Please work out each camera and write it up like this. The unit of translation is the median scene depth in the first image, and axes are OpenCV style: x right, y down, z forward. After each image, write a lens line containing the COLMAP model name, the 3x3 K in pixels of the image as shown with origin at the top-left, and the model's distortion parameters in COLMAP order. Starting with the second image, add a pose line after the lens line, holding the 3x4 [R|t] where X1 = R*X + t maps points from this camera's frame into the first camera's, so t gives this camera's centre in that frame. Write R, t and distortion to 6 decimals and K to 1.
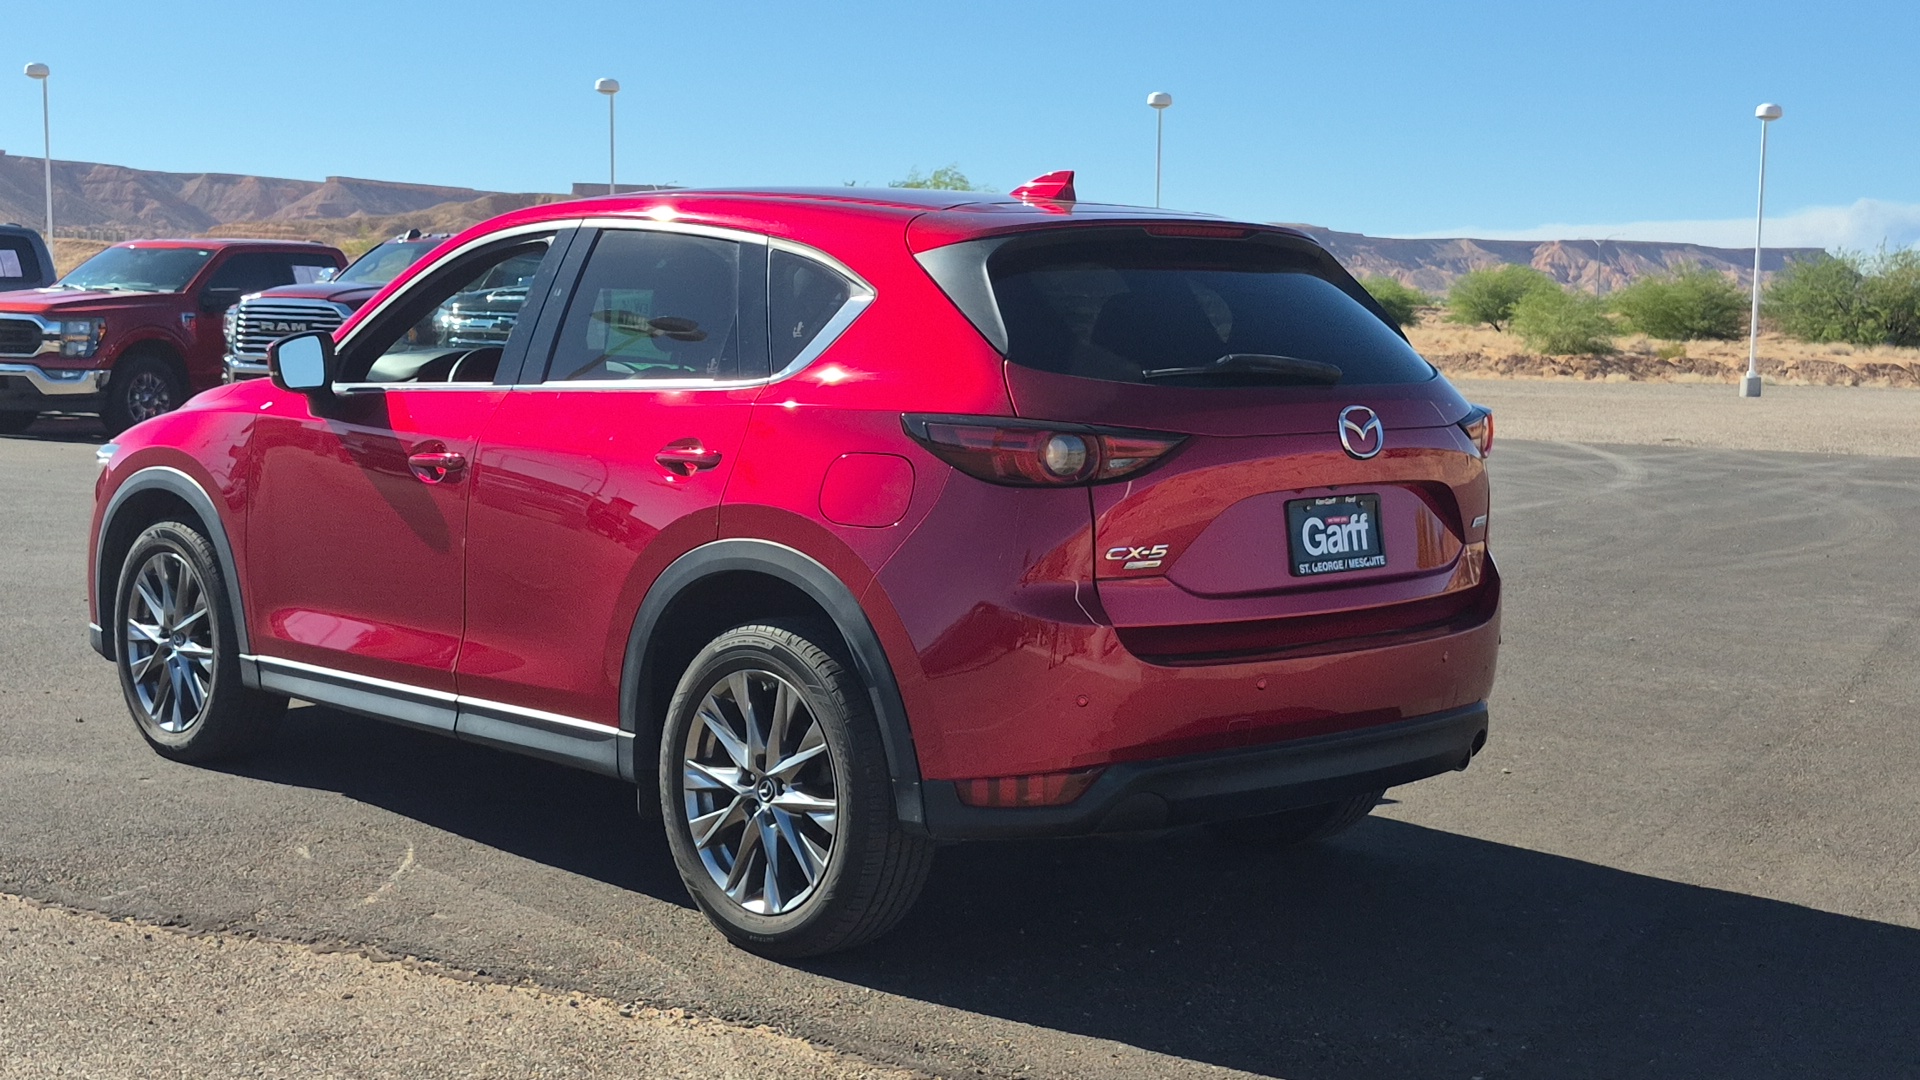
lens RADIAL K [[2447.1, 0, 959.8], [0, 2447.1, 541.4], [0, 0, 1]] dist [0.099710, 0.000000]
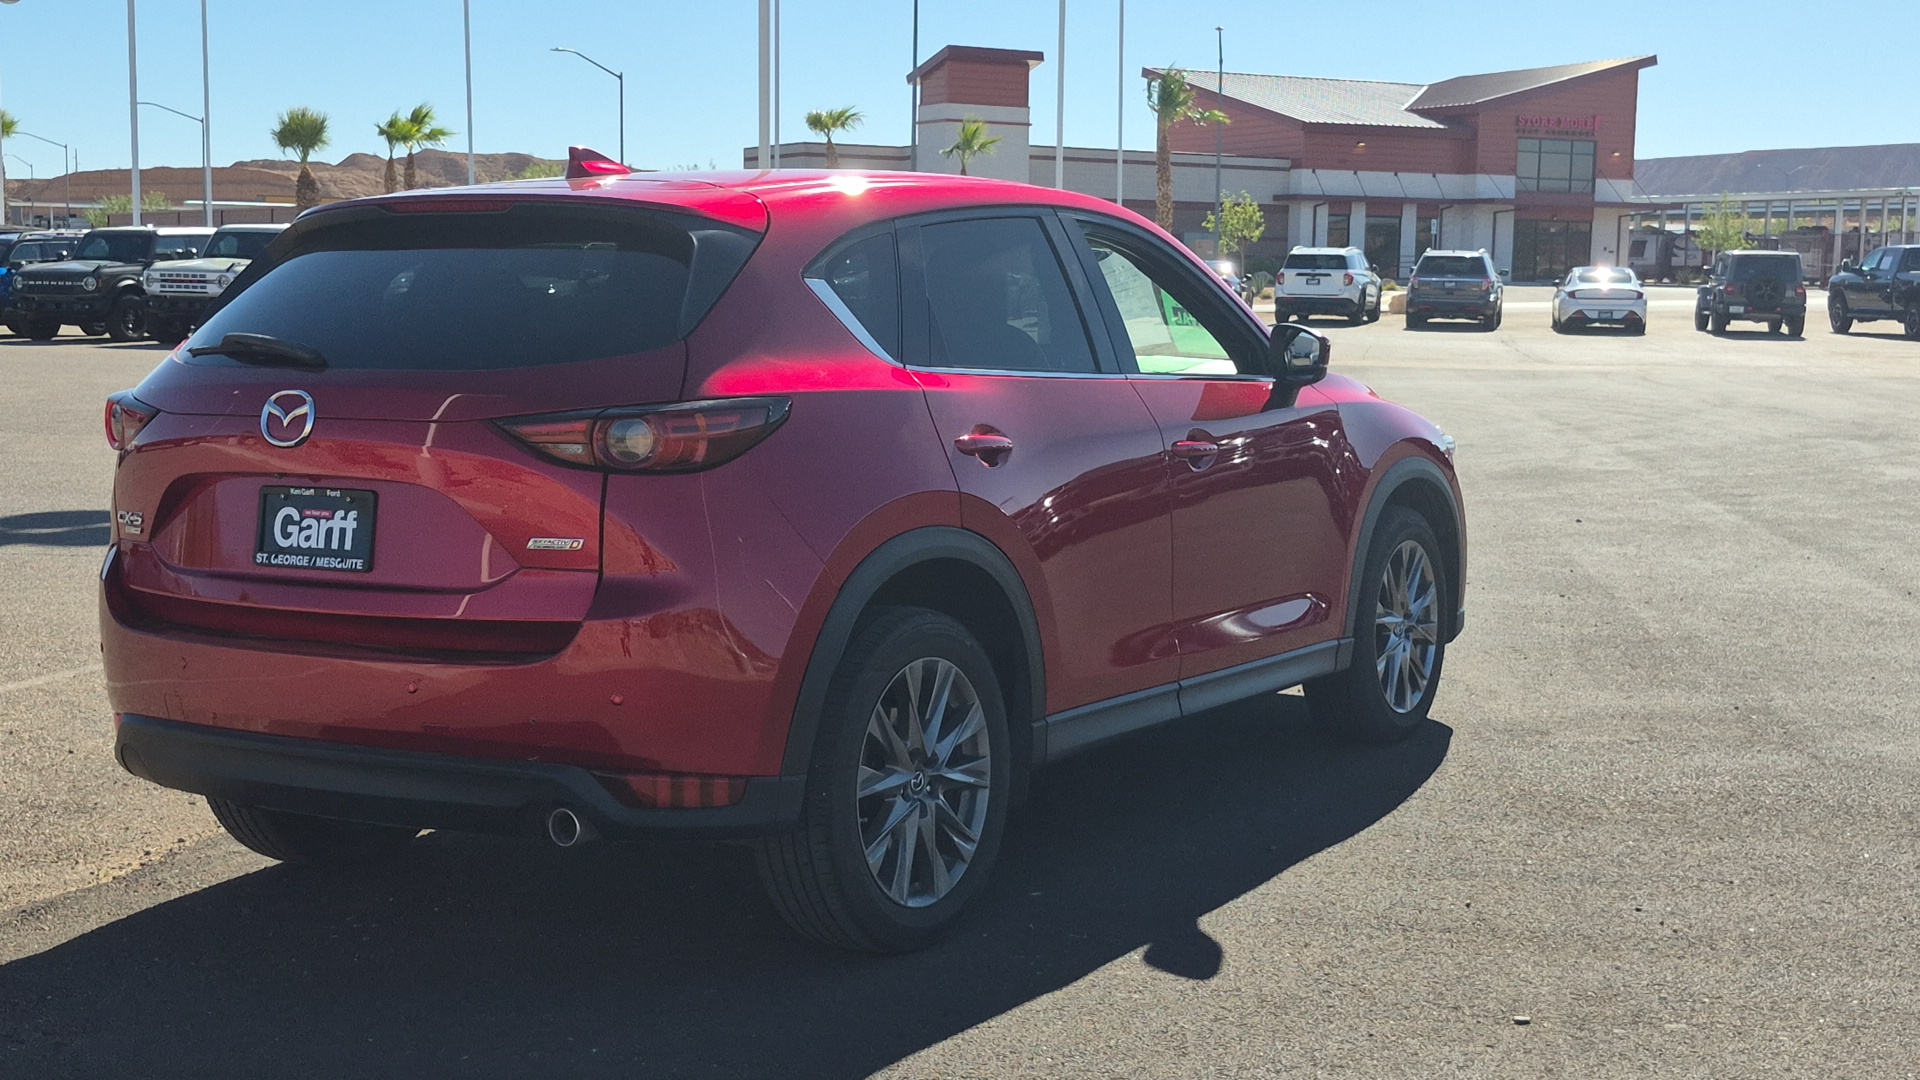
lens RADIAL K [[2447.1, 0, 953.7], [0, 2447.1, 540.2], [0, 0, 1]] dist [0.099710, 0.000000]
pose [[0.269433, 0.080646, -0.959637, 1.123240], [-0.087955, 0.994383, 0.058871, -0.075320], [0.958994, 0.068543, 0.275012, 0.980733]]
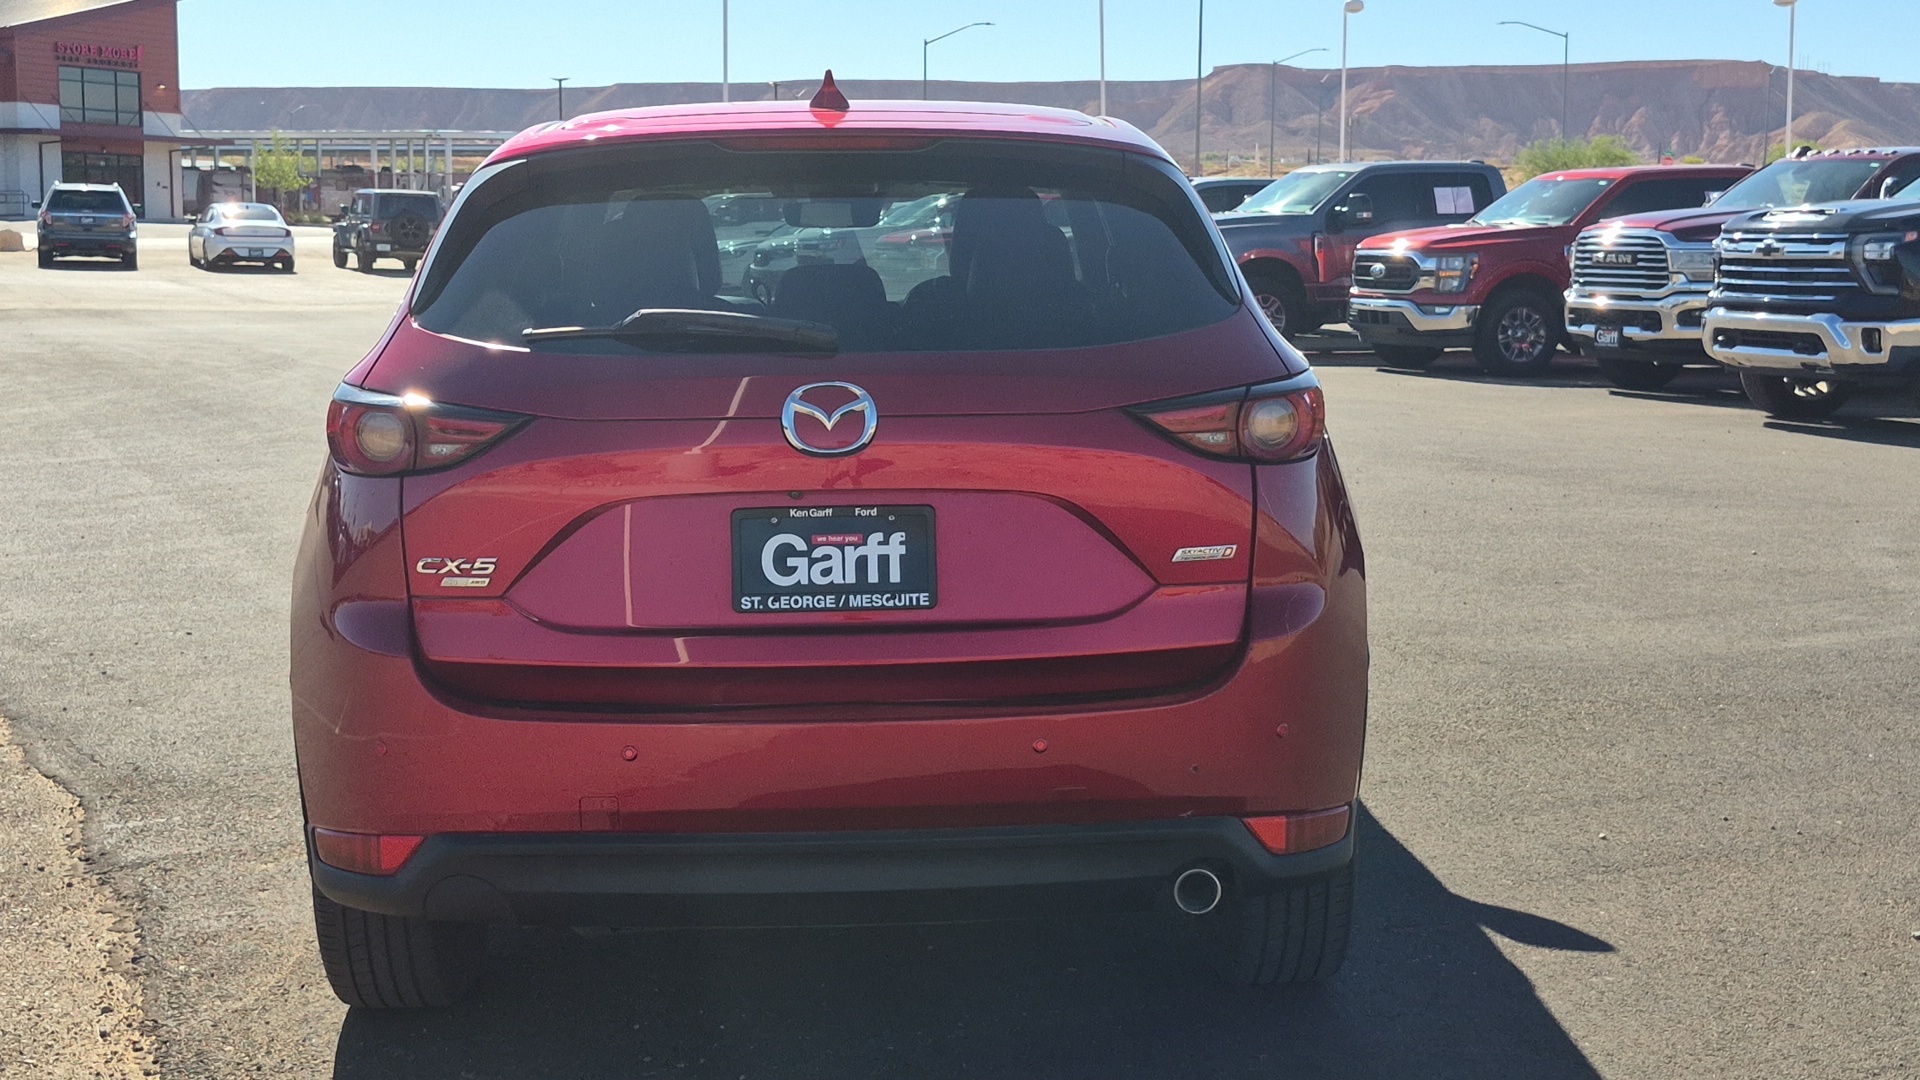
lens RADIAL K [[2447.1, 0, 958.2], [0, 2447.1, 531.3], [0, 0, 1]] dist [0.099710, 0.000000]
pose [[0.755893, 0.060173, -0.651924, 0.653370], [-0.043966, 0.998185, 0.041157, -0.042448], [0.653218, -0.002448, 0.757166, 0.481118]]
